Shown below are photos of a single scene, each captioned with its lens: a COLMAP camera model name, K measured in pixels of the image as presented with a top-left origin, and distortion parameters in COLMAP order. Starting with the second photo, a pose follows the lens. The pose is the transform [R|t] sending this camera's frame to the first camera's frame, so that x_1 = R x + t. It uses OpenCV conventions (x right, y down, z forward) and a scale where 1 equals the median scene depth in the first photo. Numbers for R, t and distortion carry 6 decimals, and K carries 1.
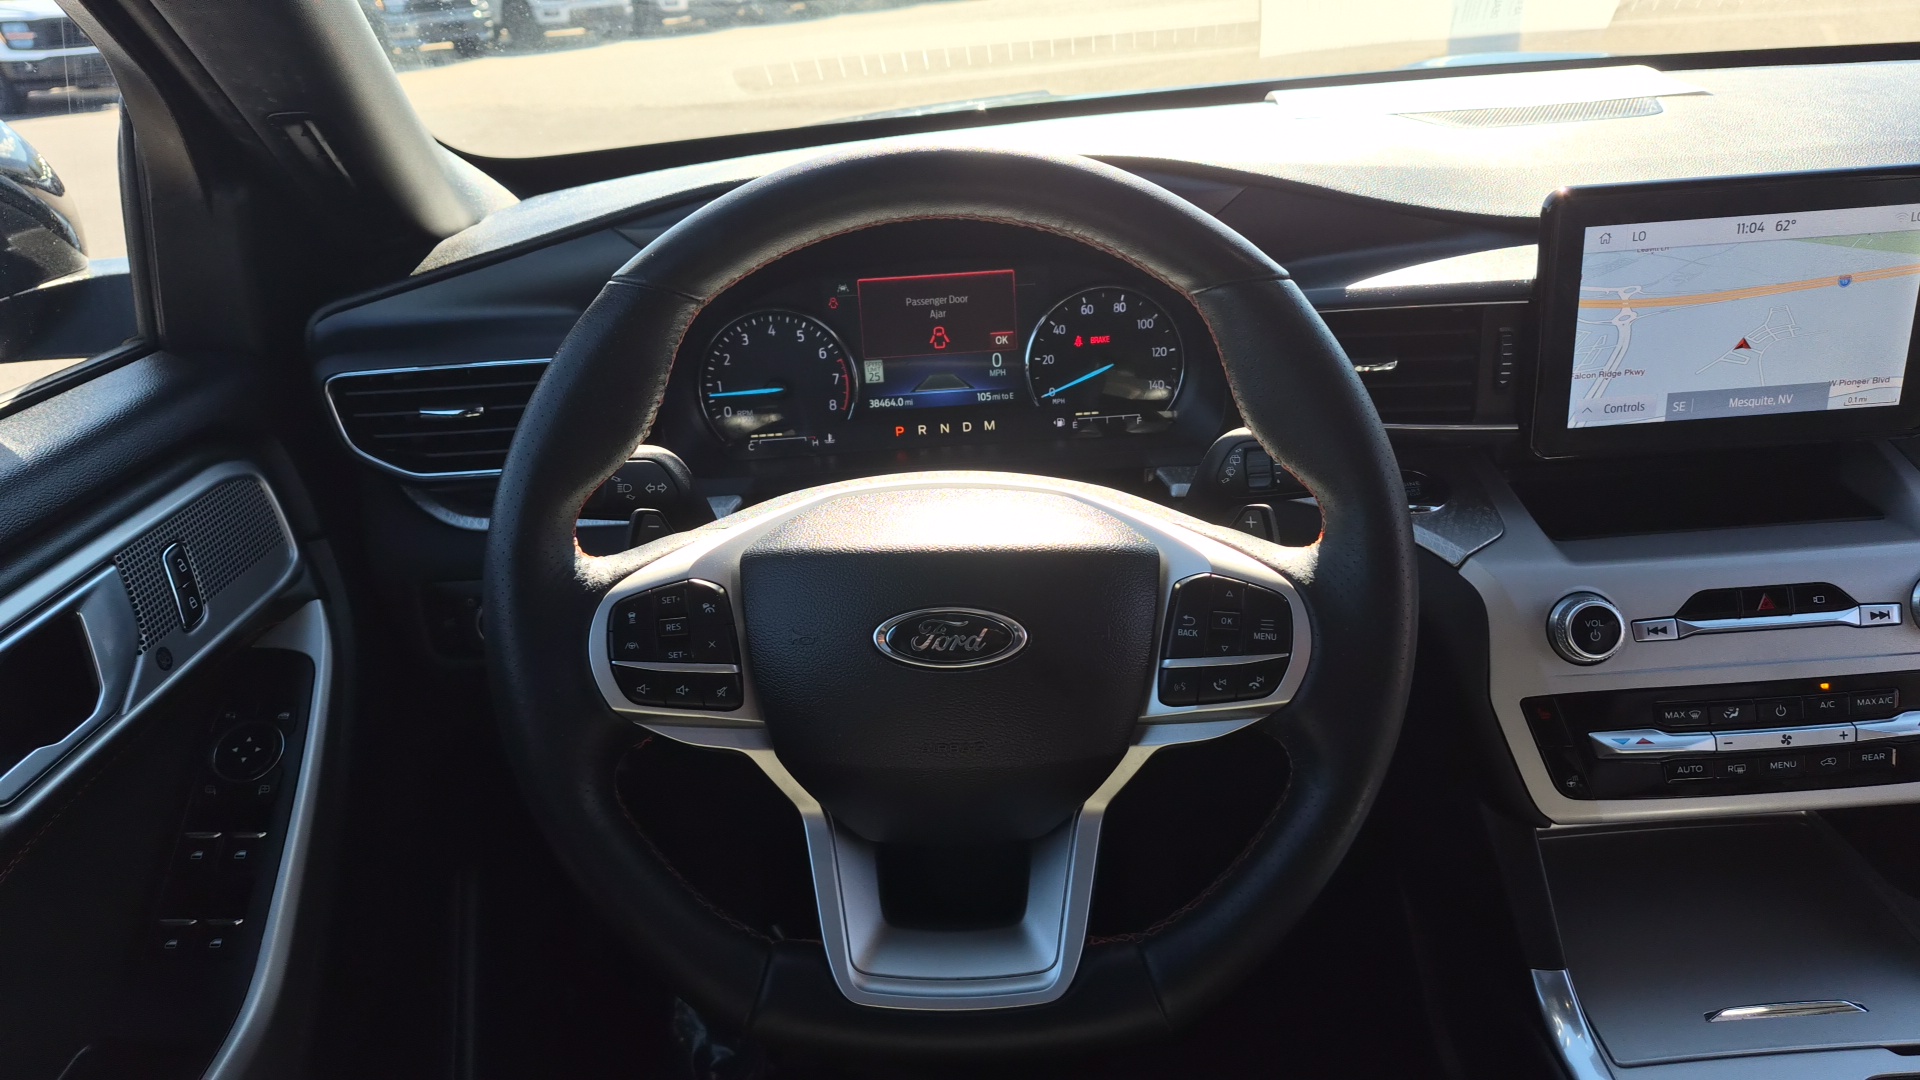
lens RADIAL K [[1379.4, 0, 963.5], [0, 1379.4, 534.3], [0, 0, 1]] dist [0.140690, -0.201580]
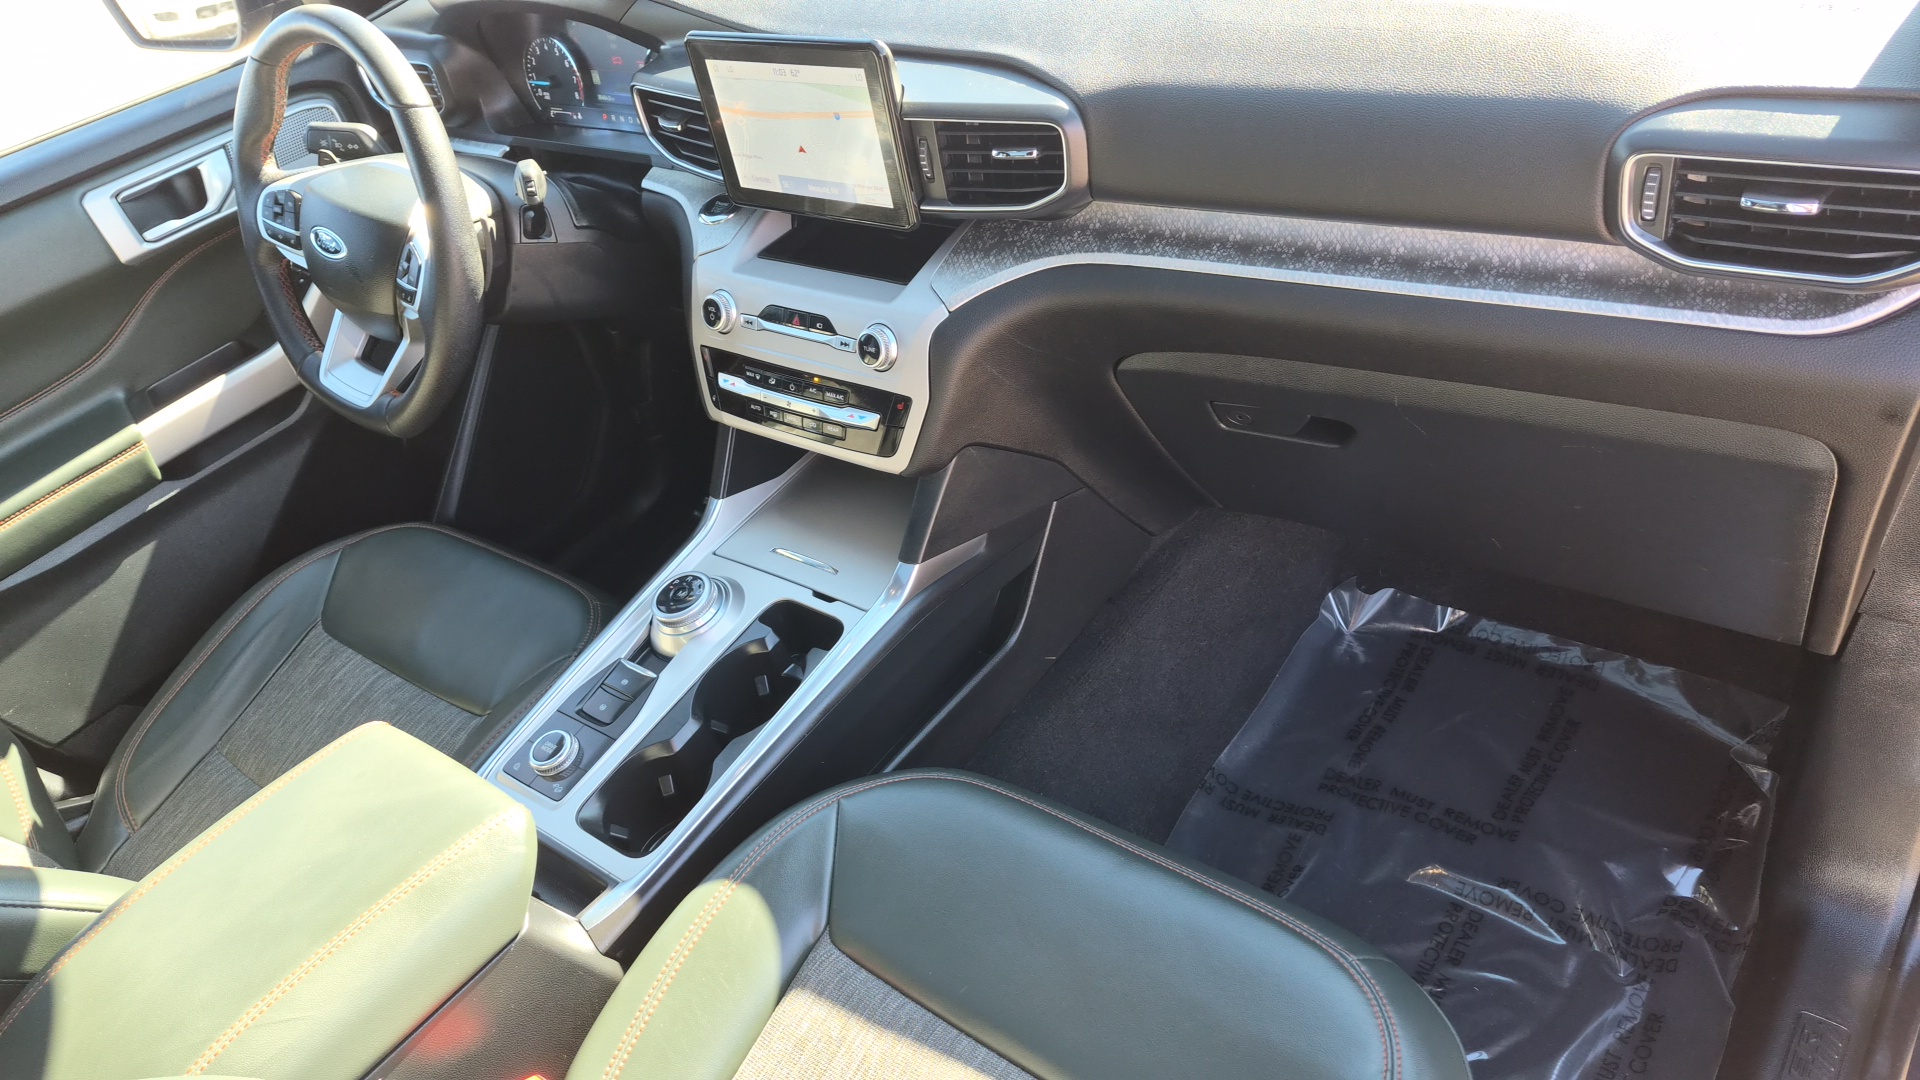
lens RADIAL K [[1337.7, 0, 969.1], [0, 1337.7, 546.7], [0, 0, 1]] dist [0.067603, -0.075637]
pose [[0.765993, 0.311928, -0.562100, 1.570690], [-0.097294, 0.920569, 0.378268, -0.293762], [0.635444, -0.235062, 0.735498, -0.052773]]
